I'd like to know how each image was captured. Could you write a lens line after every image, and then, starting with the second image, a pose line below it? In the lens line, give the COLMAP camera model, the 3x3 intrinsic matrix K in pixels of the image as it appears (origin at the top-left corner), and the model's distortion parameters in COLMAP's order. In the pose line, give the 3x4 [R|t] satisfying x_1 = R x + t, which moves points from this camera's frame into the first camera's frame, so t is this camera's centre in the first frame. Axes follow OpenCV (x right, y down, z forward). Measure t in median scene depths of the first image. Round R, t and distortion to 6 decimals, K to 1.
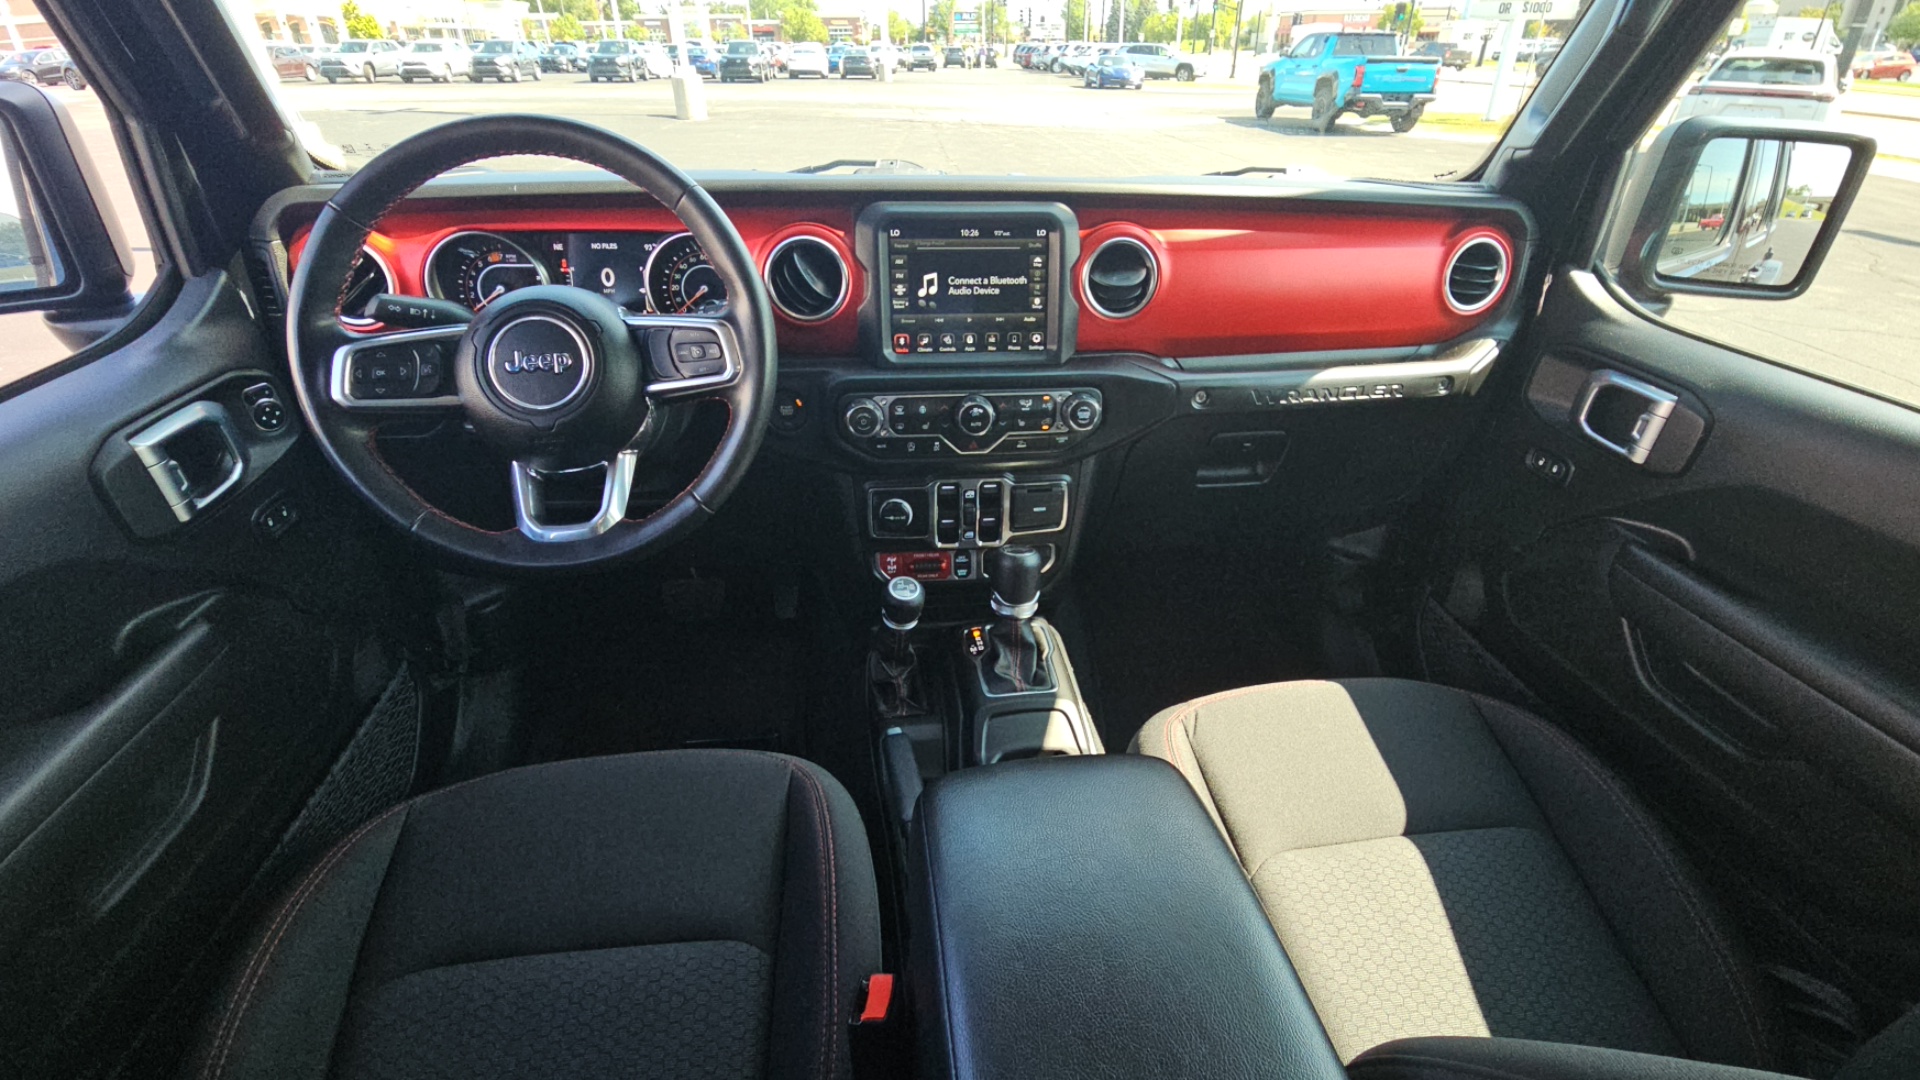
lens RADIAL K [[859.6, 0, 980.8], [0, 859.6, 543.6], [0, 0, 1]] dist [0.008920, -0.006528]
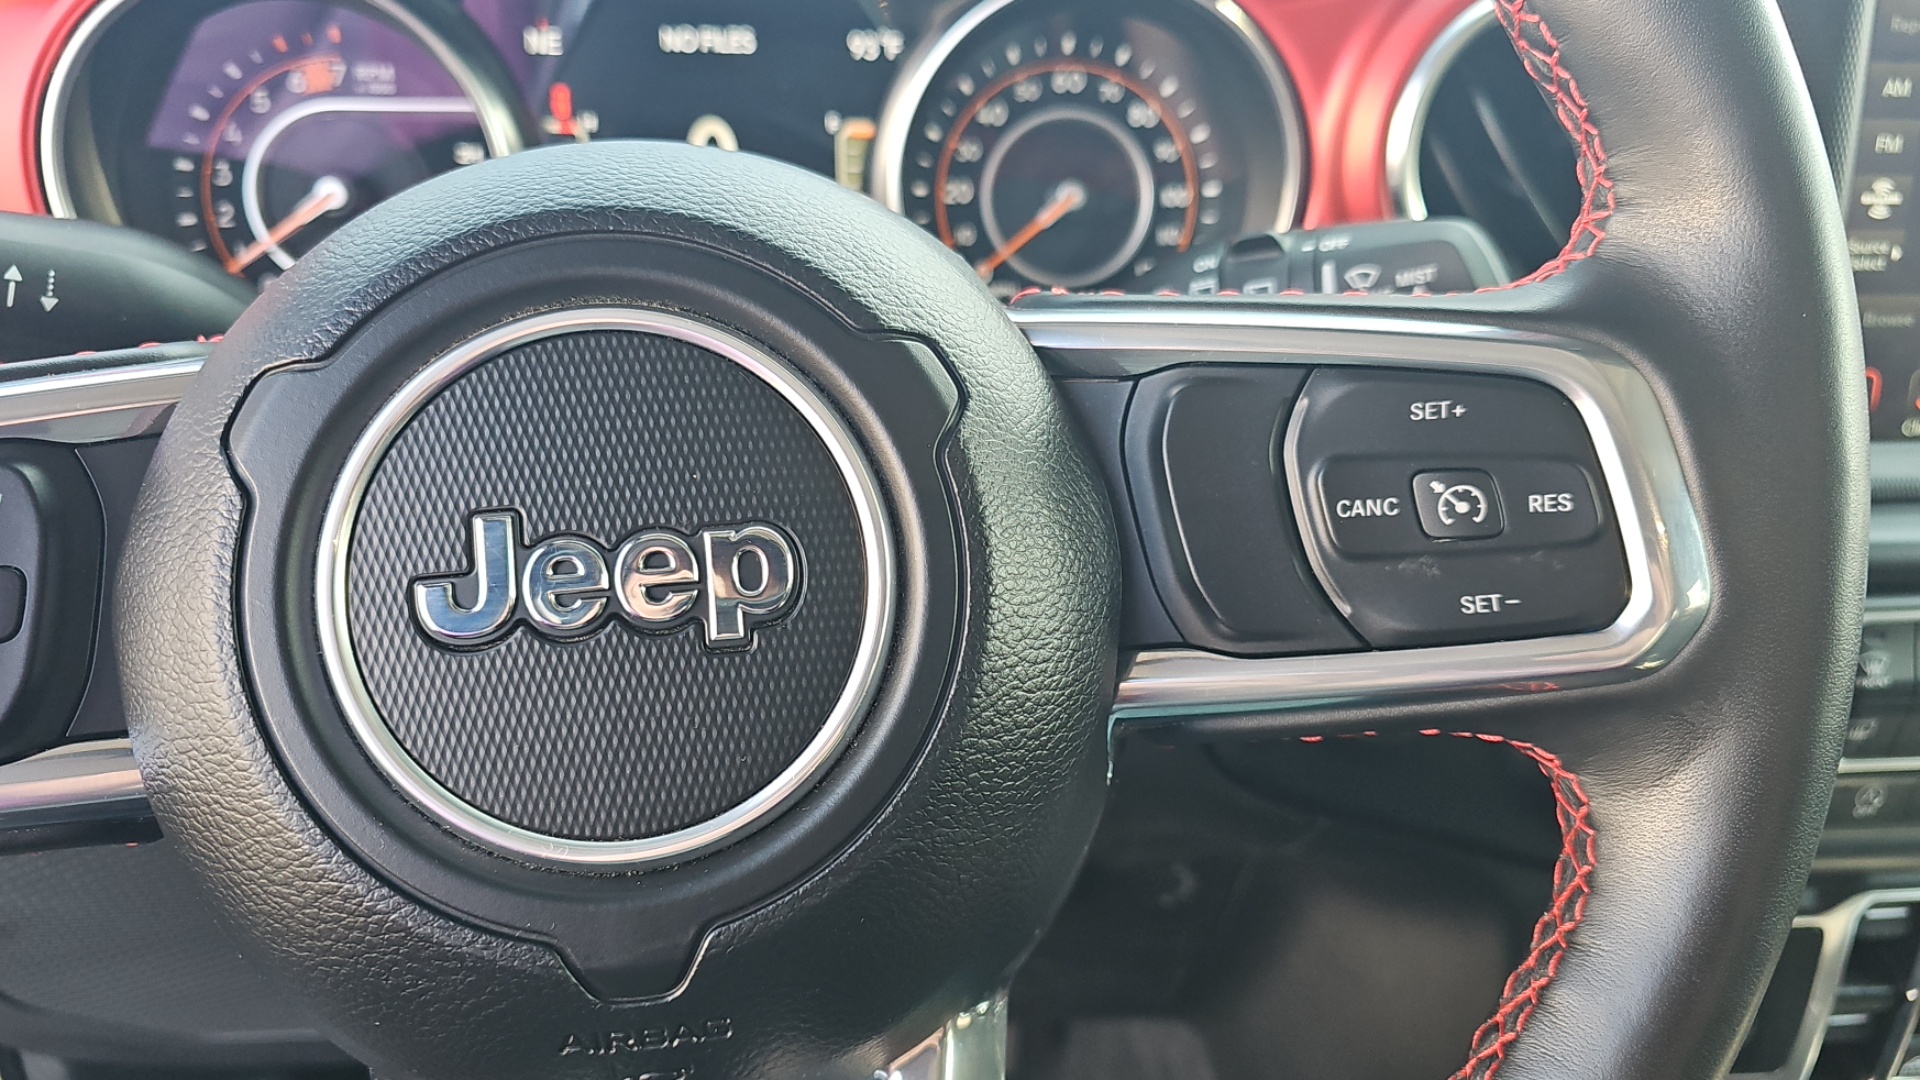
lens RADIAL K [[1437.5, 0, 974.2], [0, 1437.5, 565.8], [0, 0, 1]] dist [-0.002405, -0.005459]
pose [[0.999238, 0.012783, -0.036876, -0.339527], [-0.015093, 0.997896, -0.063060, -0.155133], [0.035992, 0.063569, 0.997328, 0.570553]]
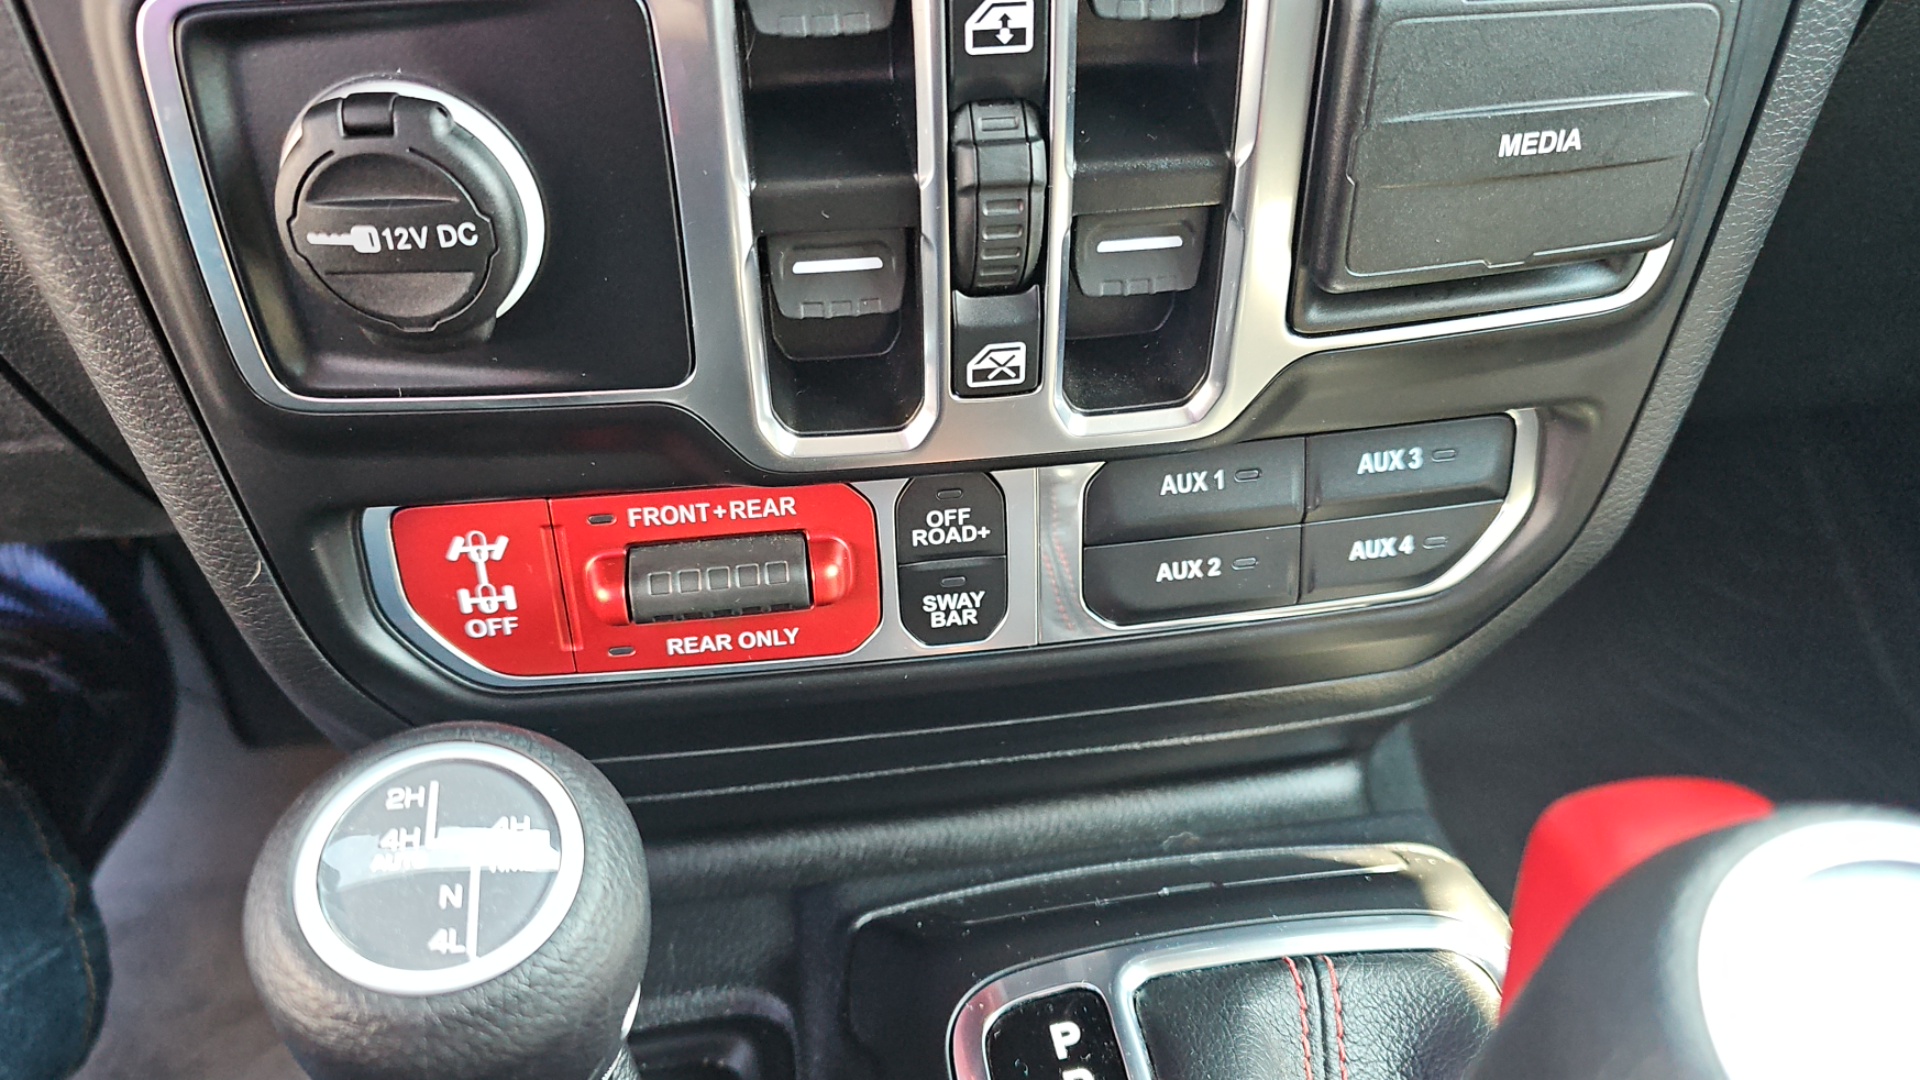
lens RADIAL K [[1415.8, 0, 960.0], [0, 1415.8, 540.0], [0, 0, 1]] dist [-0.003120, -0.000947]
pose [[0.999561, -0.024463, -0.016735, -0.018228], [0.026022, 0.994611, 0.100354, -0.005753], [0.014190, -0.100746, 0.994811, 0.859964]]
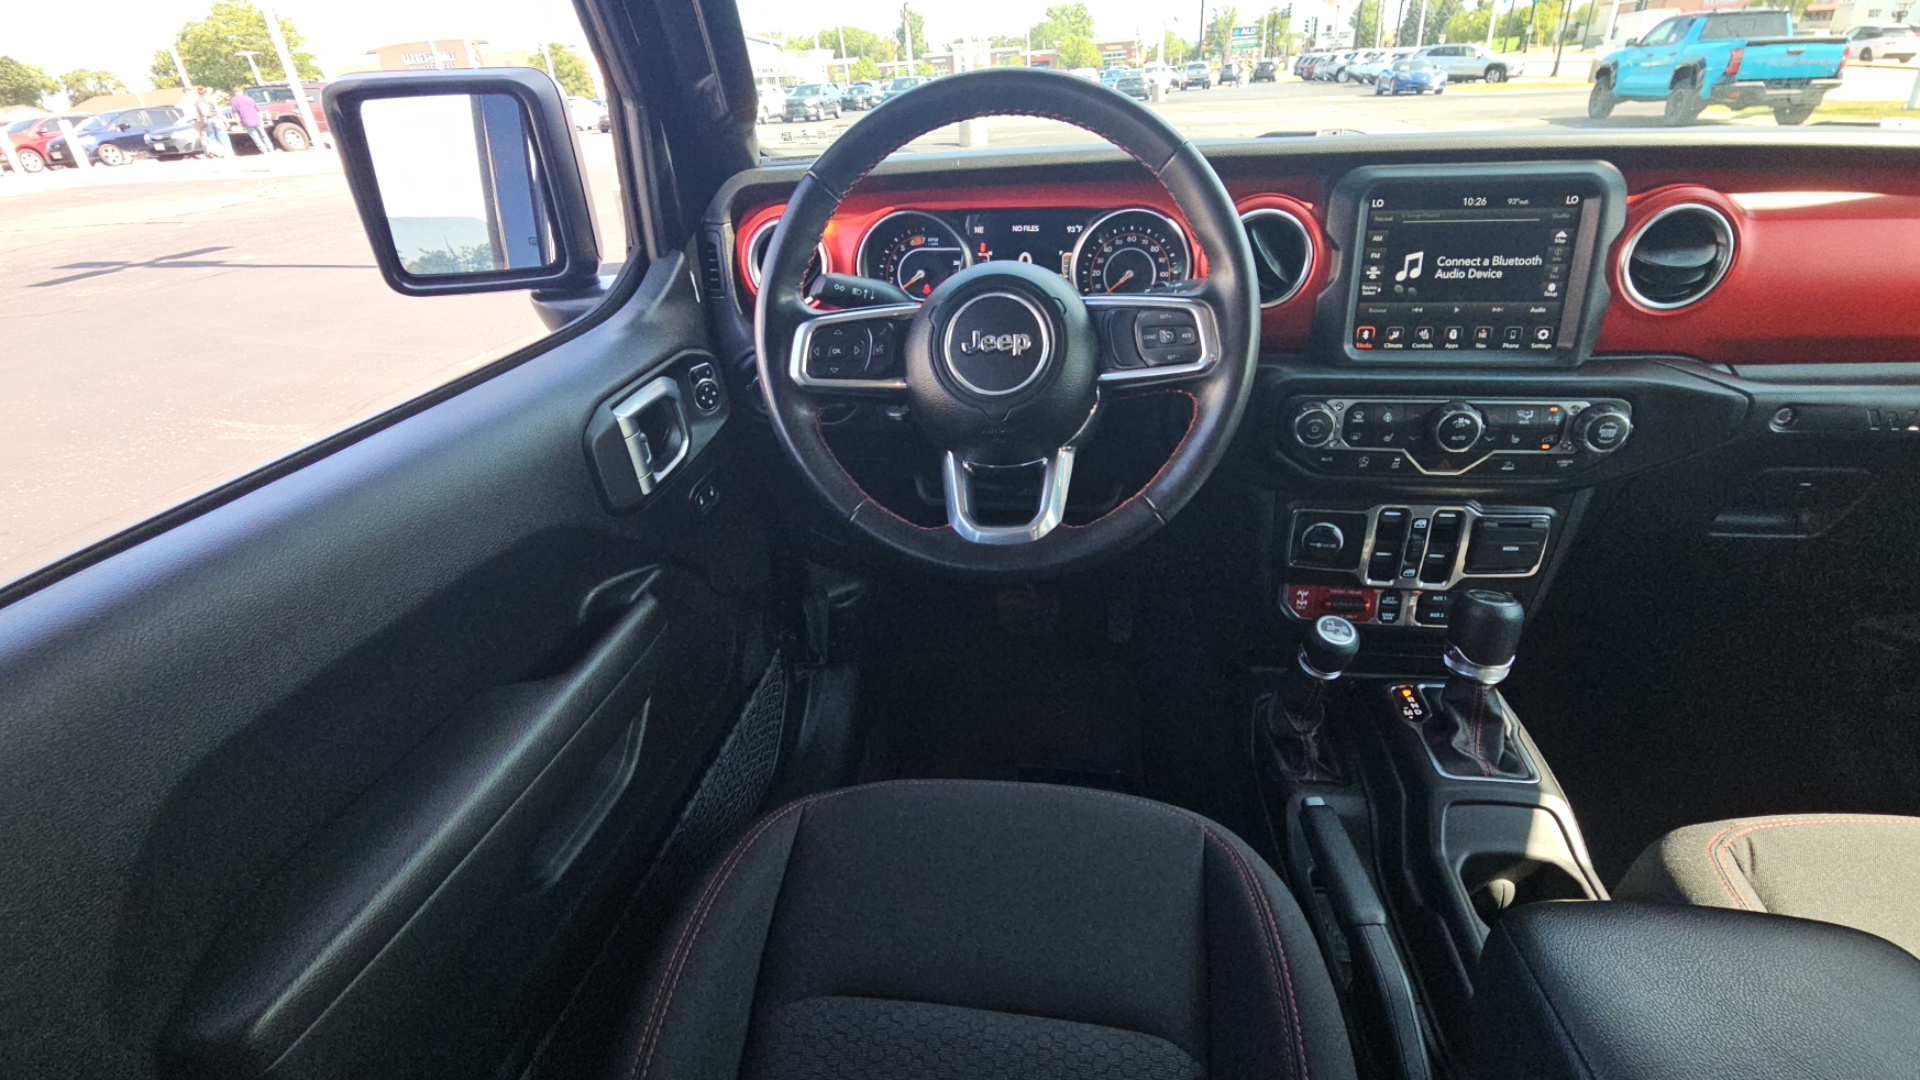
lens RADIAL K [[859.6, 0, 980.8], [0, 859.6, 543.6], [0, 0, 1]] dist [0.008920, -0.006528]
pose [[0.961469, 0.080119, -0.262978, -0.215718], [-0.085754, 0.996266, -0.010001, 0.006318], [0.261195, 0.032168, 0.964750, 0.105848]]
